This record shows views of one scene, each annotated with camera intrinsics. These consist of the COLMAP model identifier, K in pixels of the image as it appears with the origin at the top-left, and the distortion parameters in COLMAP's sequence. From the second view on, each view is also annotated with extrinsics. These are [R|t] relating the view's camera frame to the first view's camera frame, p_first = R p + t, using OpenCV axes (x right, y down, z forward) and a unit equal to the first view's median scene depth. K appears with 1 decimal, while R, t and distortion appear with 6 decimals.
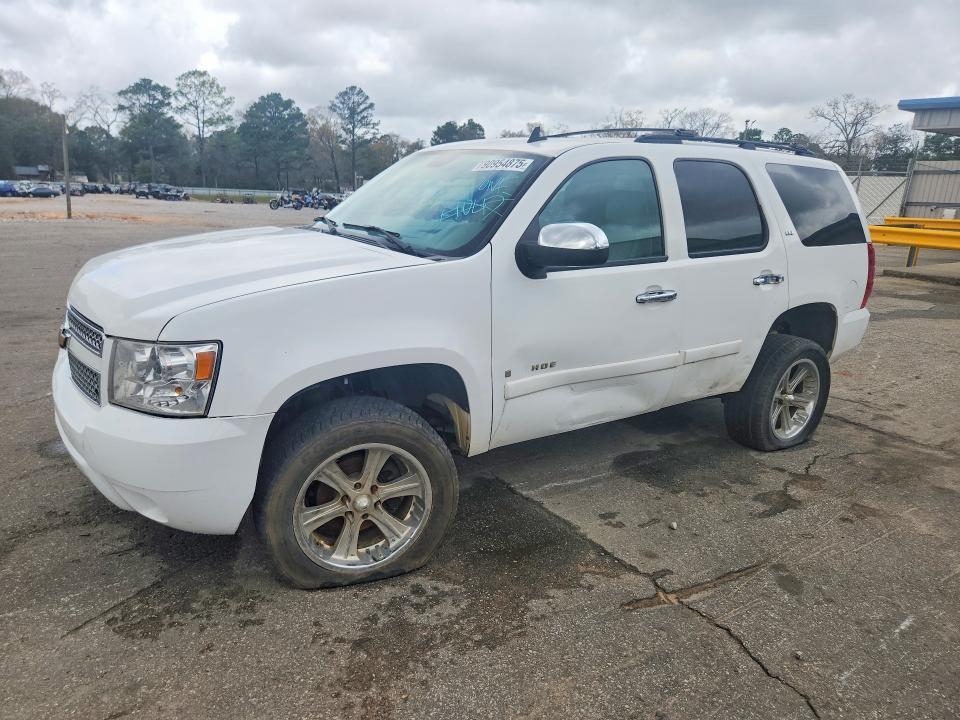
lens RADIAL K [[670.6, 0, 463.8], [0, 670.6, 362.4], [0, 0, 1]] dist [0.081093, -0.076530]
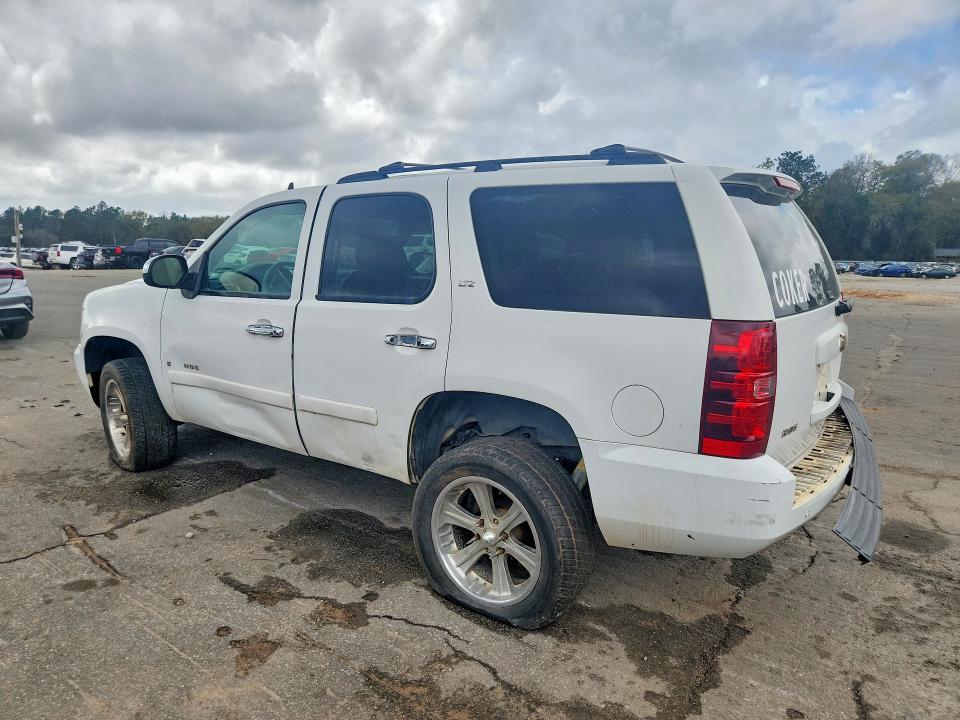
lens RADIAL K [[670.6, 0, 463.8], [0, 670.6, 362.4], [0, 0, 1]] dist [0.081093, -0.076530]
pose [[0.302257, 0.125328, -0.944952, 1.337967], [-0.237056, 0.970058, 0.052832, -0.173412], [0.923280, 0.208037, 0.322917, 0.935329]]
